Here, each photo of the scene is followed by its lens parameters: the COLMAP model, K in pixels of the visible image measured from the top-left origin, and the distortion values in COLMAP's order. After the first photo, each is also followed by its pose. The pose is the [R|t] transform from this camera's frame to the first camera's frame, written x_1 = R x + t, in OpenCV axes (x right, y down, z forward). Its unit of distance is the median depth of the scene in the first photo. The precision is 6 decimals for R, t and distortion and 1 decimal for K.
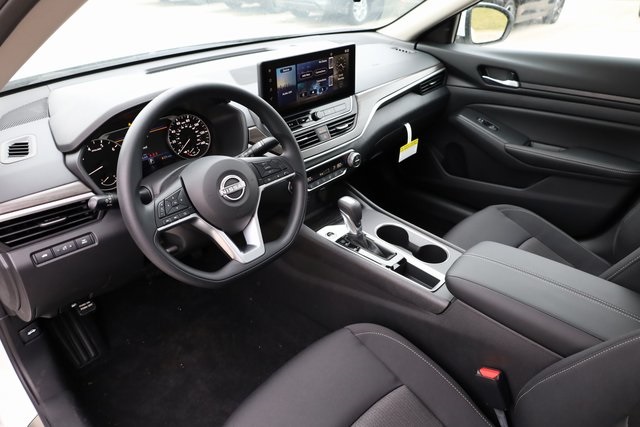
lens RADIAL K [[447.4, 0, 321.2], [0, 447.4, 215.9], [0, 0, 1]] dist [-0.010023, -0.001425]
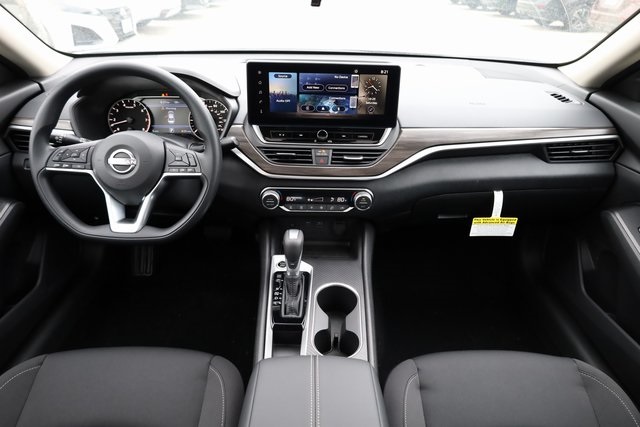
lens RADIAL K [[447.4, 0, 318.3], [0, 447.4, 213.6], [0, 0, 1]] dist [-0.010023, -0.001425]
pose [[0.674251, 0.367553, -0.640539, 0.616495], [-0.392564, 0.913039, 0.110693, -0.181696], [0.625523, 0.176818, 0.759906, 0.359974]]
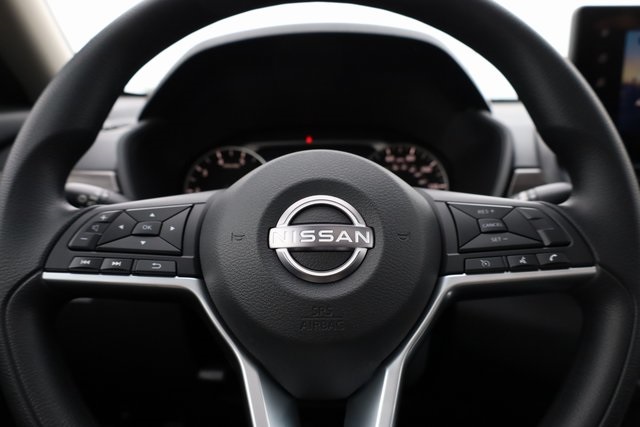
lens RADIAL K [[469.7, 0, 323.2], [0, 469.7, 214.3], [0, 0, 1]] dist [0.006893, 0.002342]
pose [[0.699493, 0.113663, -0.705543, 0.019379], [-0.351442, 0.914350, -0.201127, -0.008915], [0.622253, 0.388644, 0.679527, 0.559281]]
